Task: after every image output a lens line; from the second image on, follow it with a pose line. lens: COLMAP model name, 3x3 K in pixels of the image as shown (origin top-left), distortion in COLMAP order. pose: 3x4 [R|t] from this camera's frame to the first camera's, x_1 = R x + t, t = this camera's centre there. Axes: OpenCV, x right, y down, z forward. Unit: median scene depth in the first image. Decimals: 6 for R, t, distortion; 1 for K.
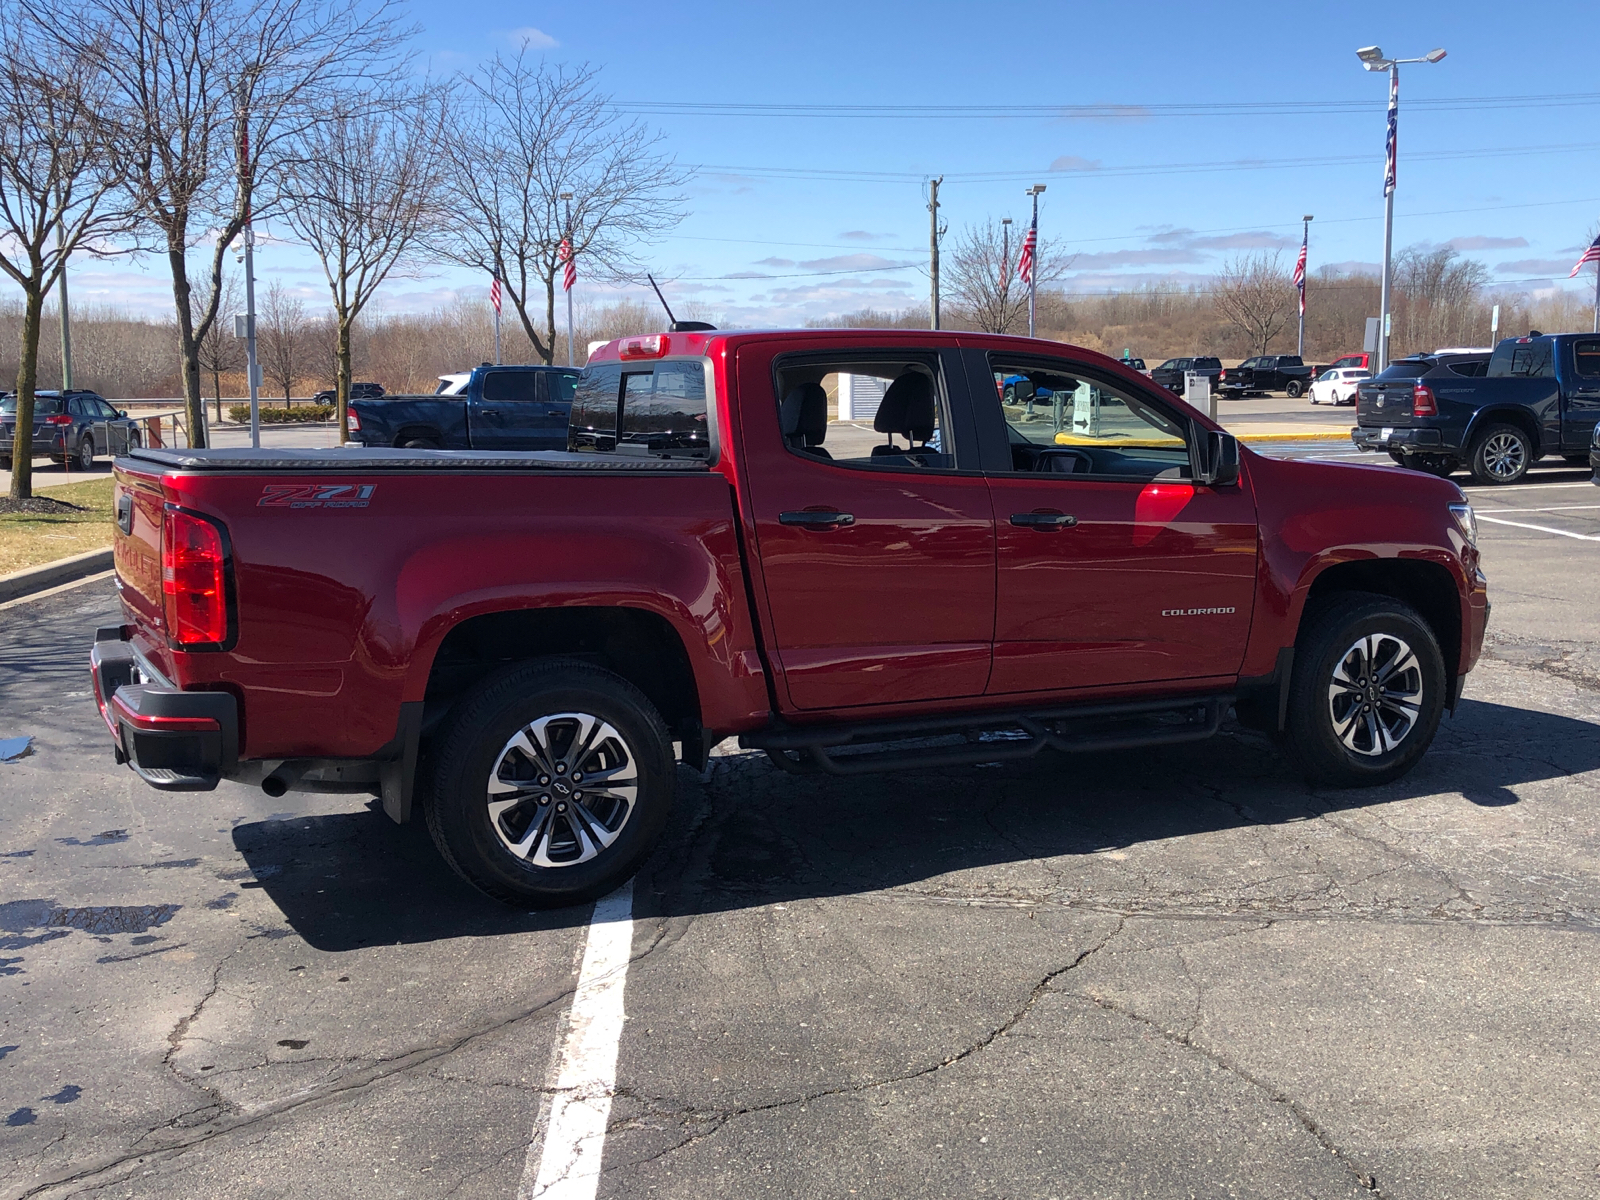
lens RADIAL K [[1732.1, 0, 797.4], [0, 1732.1, 577.9], [0, 0, 1]] dist [0.124110, -0.352310]
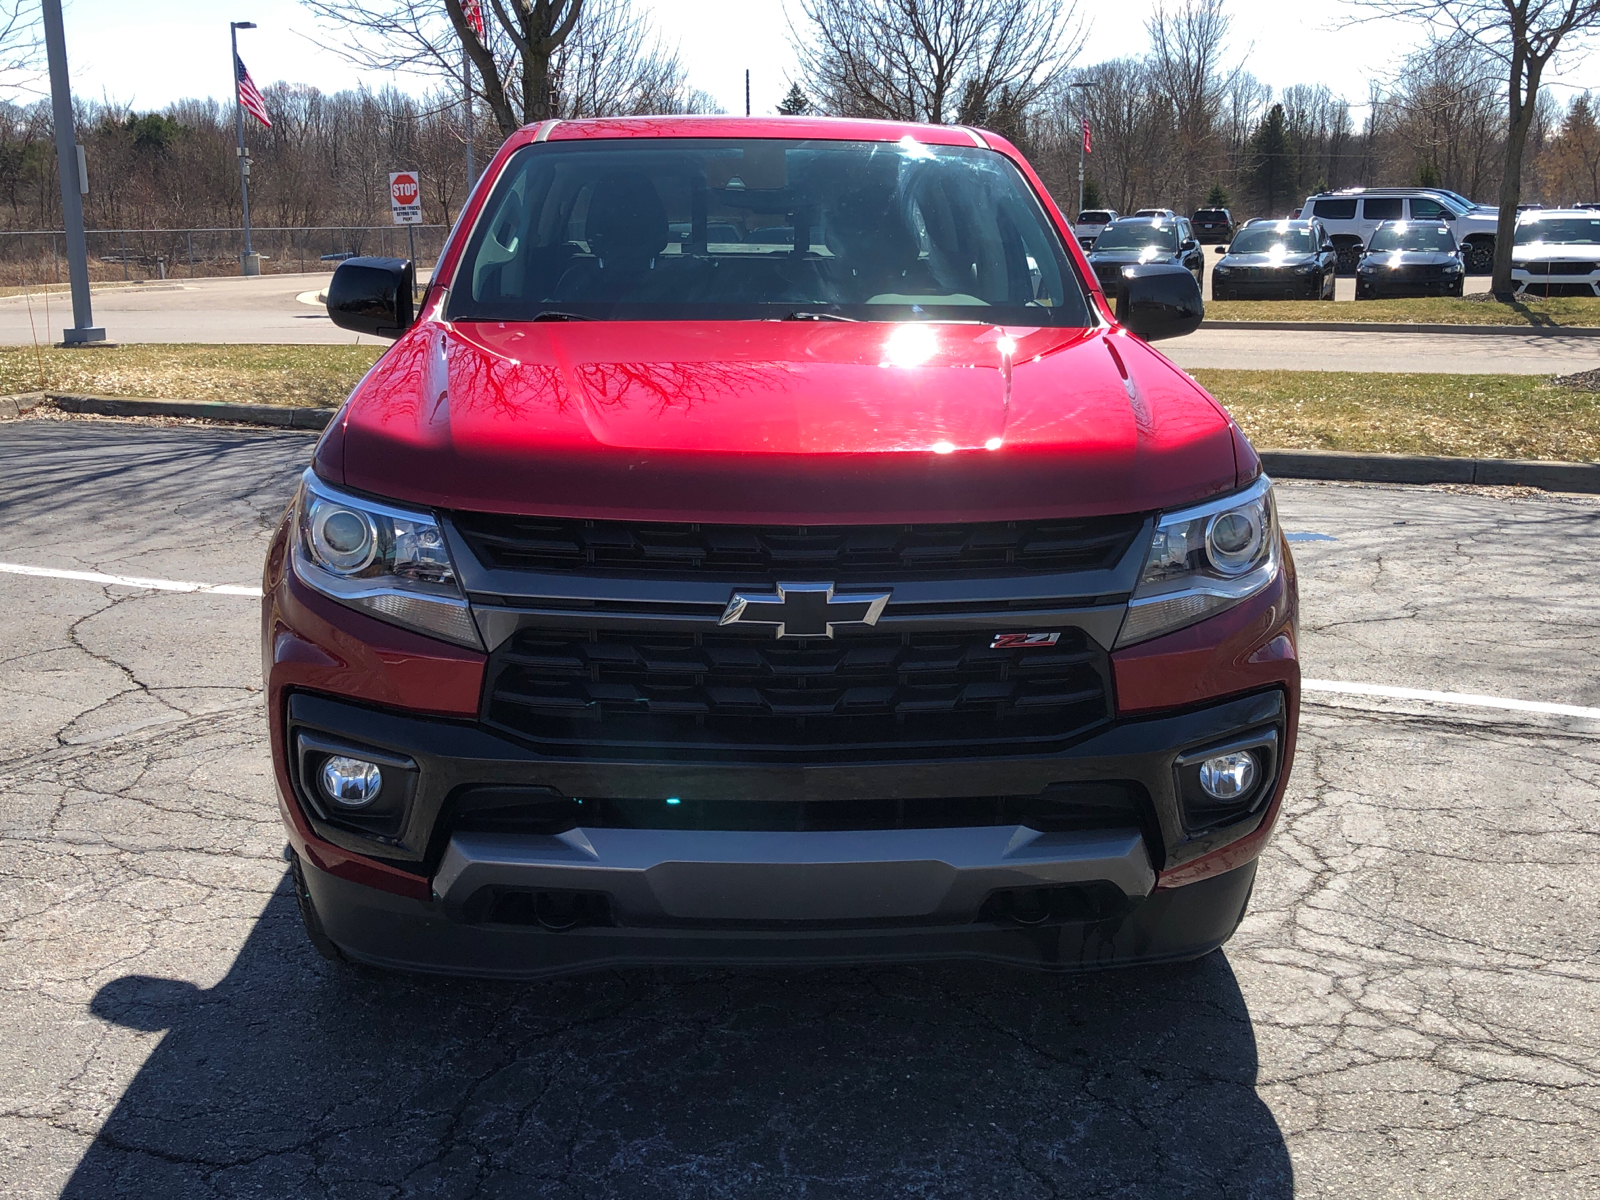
lens RADIAL K [[1732.1, 0, 797.4], [0, 1732.1, 577.9], [0, 0, 1]] dist [0.124110, -0.352310]
pose [[-0.413227, 0.193277, -0.889881, 0.754383], [-0.097877, 0.962128, 0.254419, -0.143387], [0.905353, 0.192232, -0.378660, 1.347914]]
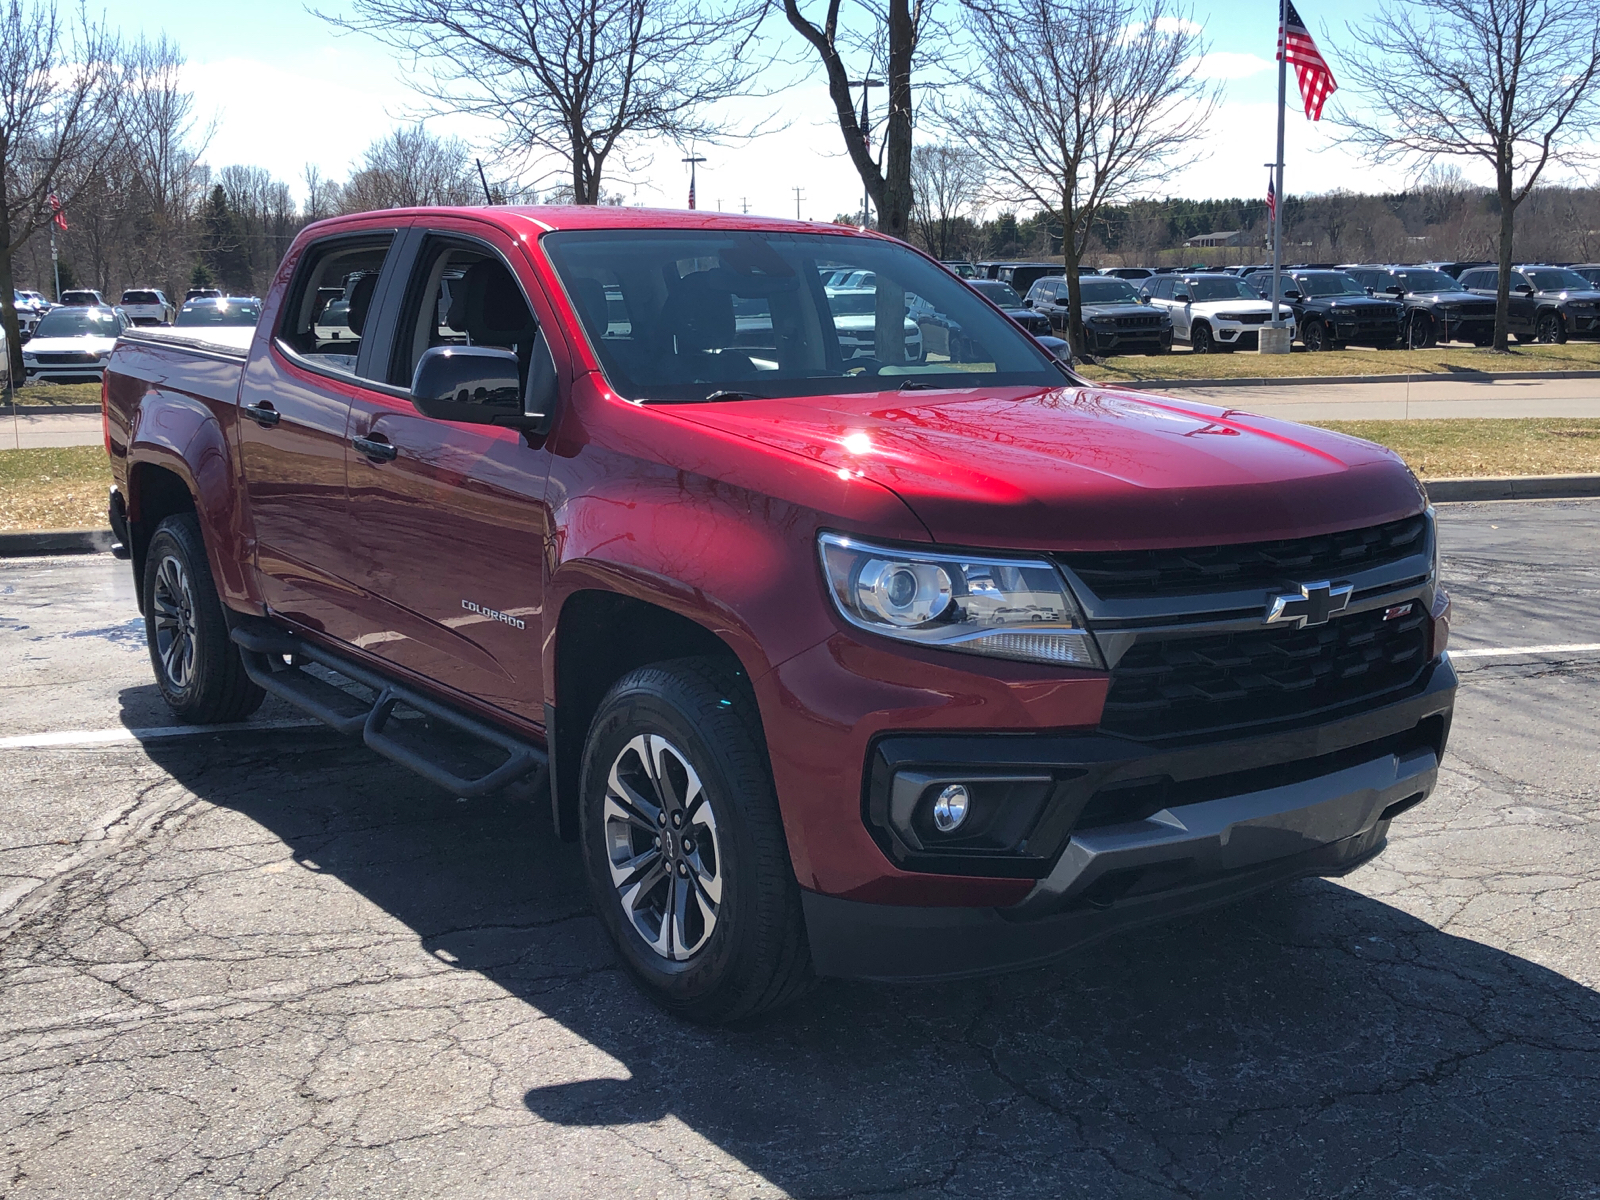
lens RADIAL K [[1749.3, 0, 791.9], [0, 1749.3, 544.5], [0, 0, 1]] dist [0.087085, -0.210580]
pose [[0.163942, 0.148349, -0.975251, 0.878376], [-0.104343, 0.985689, 0.132397, -0.105229], [0.980936, 0.080055, 0.177075, 0.958704]]
